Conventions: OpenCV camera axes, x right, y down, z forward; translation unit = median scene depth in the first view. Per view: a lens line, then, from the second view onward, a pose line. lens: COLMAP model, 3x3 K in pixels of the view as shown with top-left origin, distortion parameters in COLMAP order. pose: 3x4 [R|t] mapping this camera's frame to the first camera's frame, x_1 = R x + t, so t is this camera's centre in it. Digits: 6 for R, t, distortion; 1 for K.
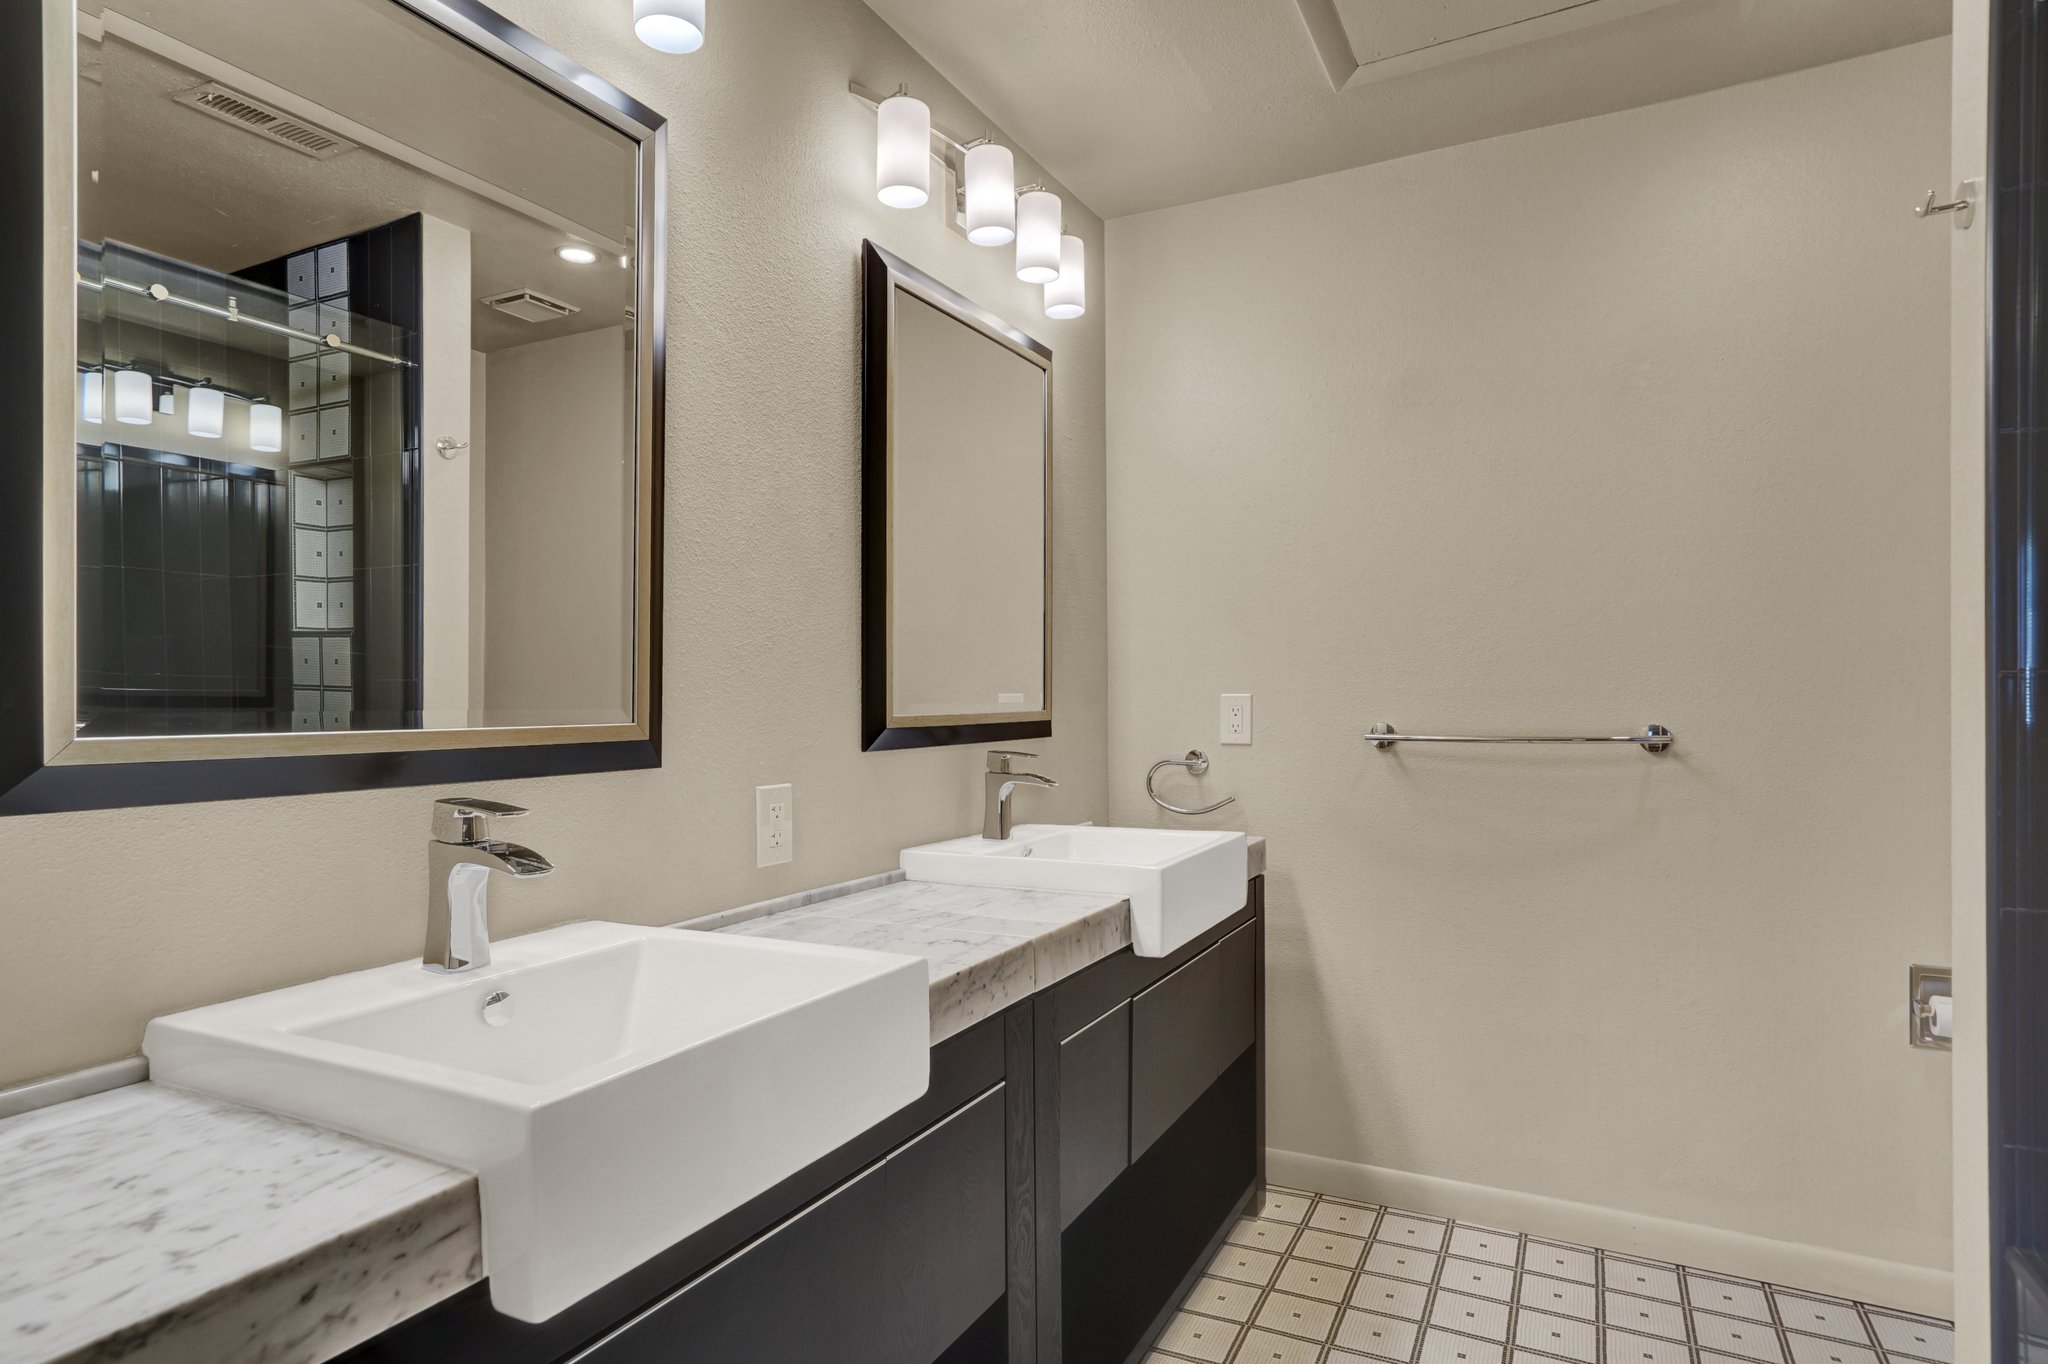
lens RADIAL K [[1105.6, 0, 1029.3], [0, 1105.6, 683.3], [0, 0, 1]] dist [-0.005105, -0.000465]
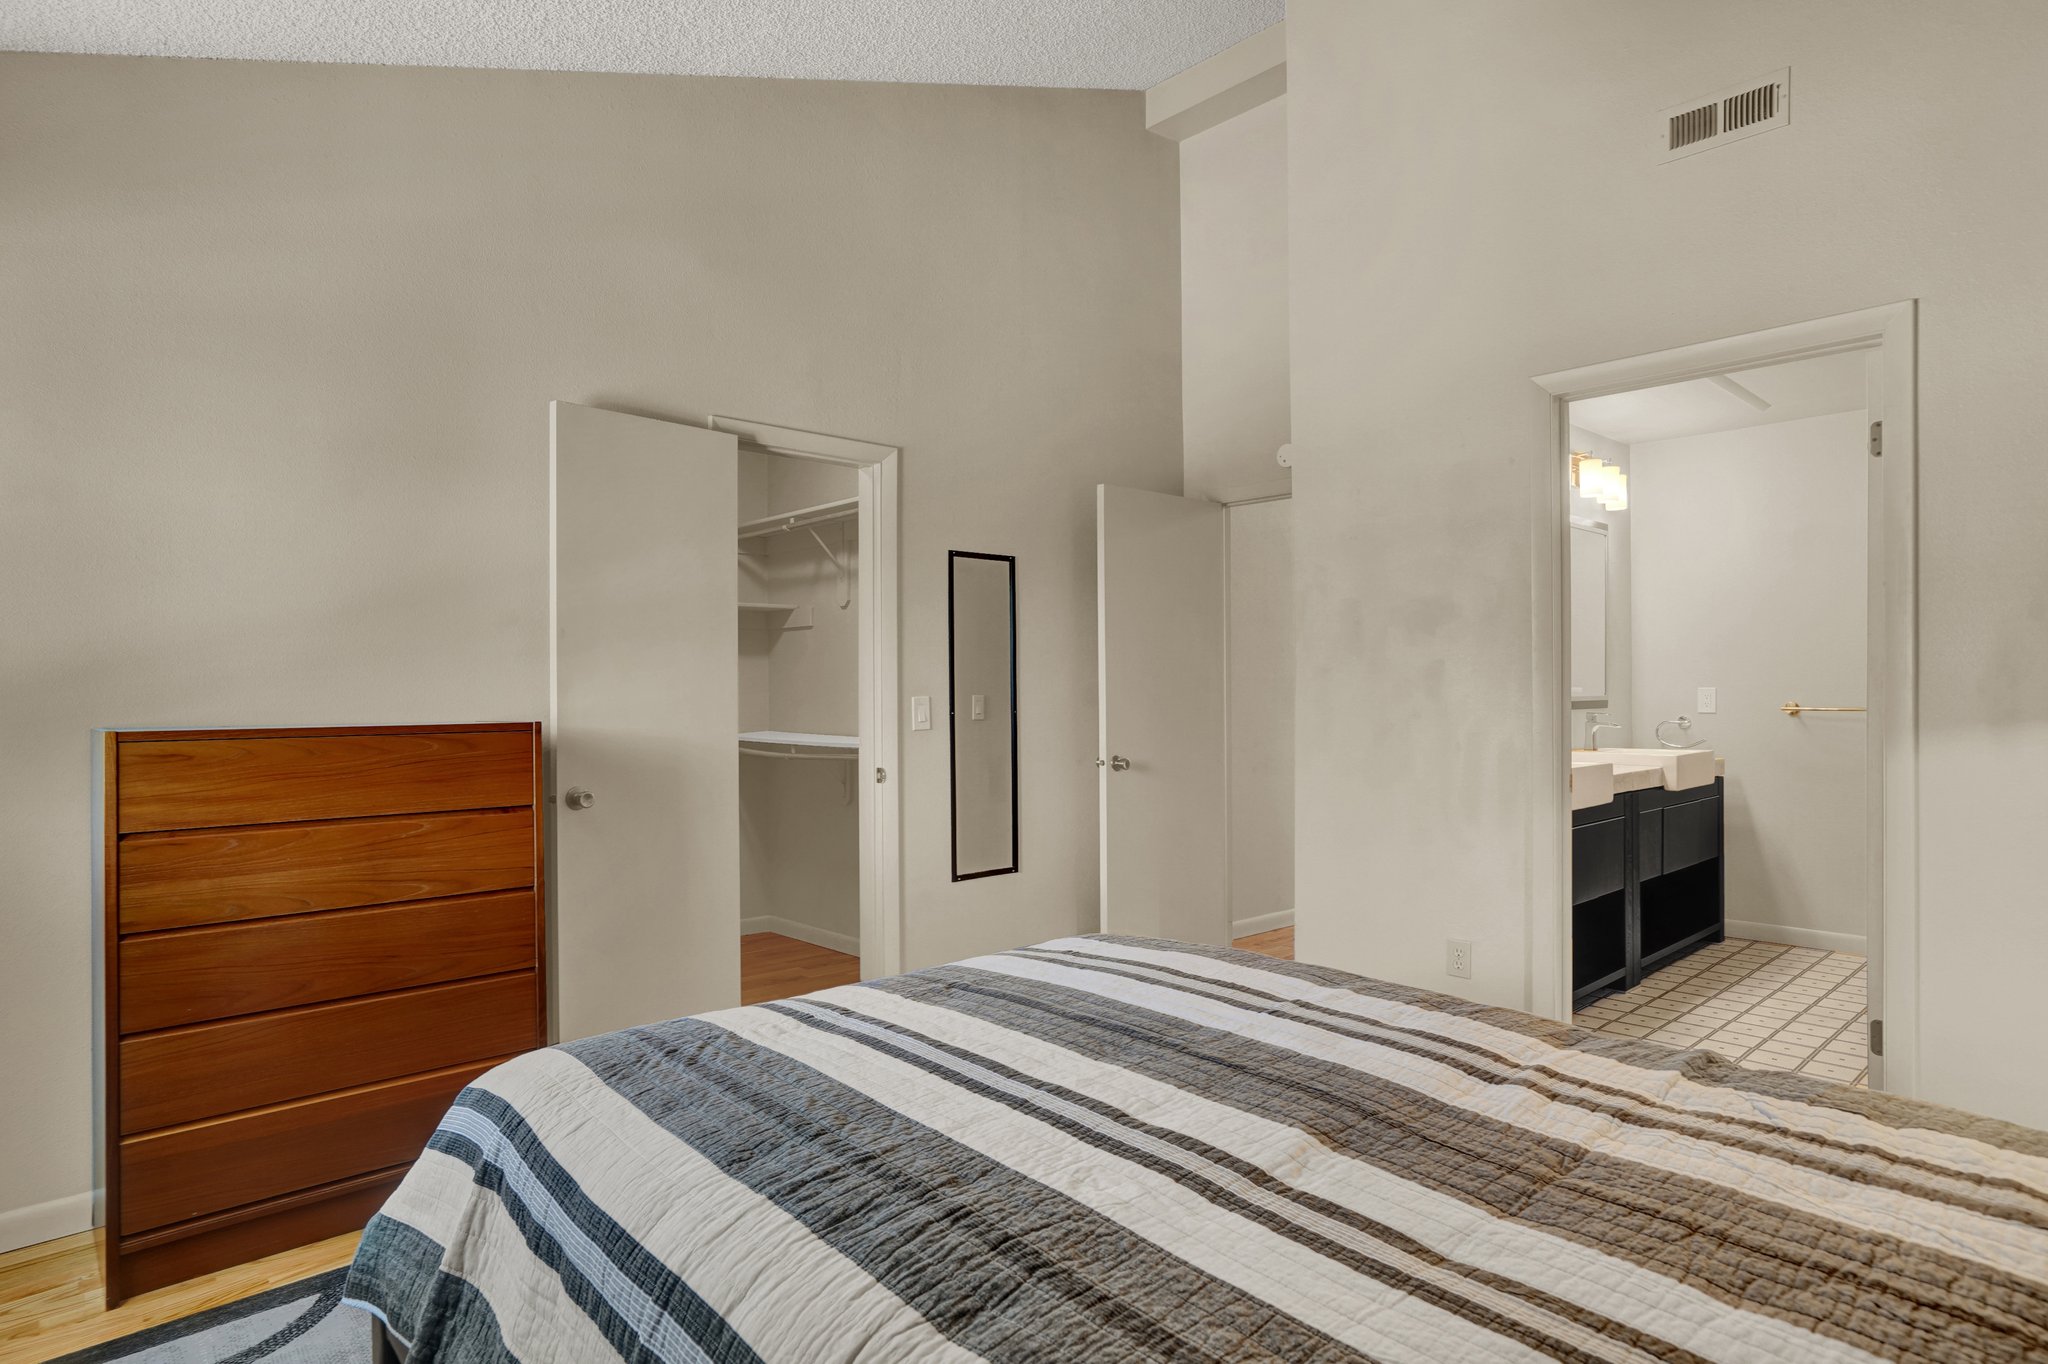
lens RADIAL K [[1105.6, 0, 1034.6], [0, 1105.6, 678.2], [0, 0, 1]] dist [-0.005105, -0.000465]
pose [[0.940782, -0.002368, -0.339004, -0.295840], [0.001301, 0.999993, -0.003376, -0.002509], [0.339010, 0.002736, 0.940779, -1.358395]]
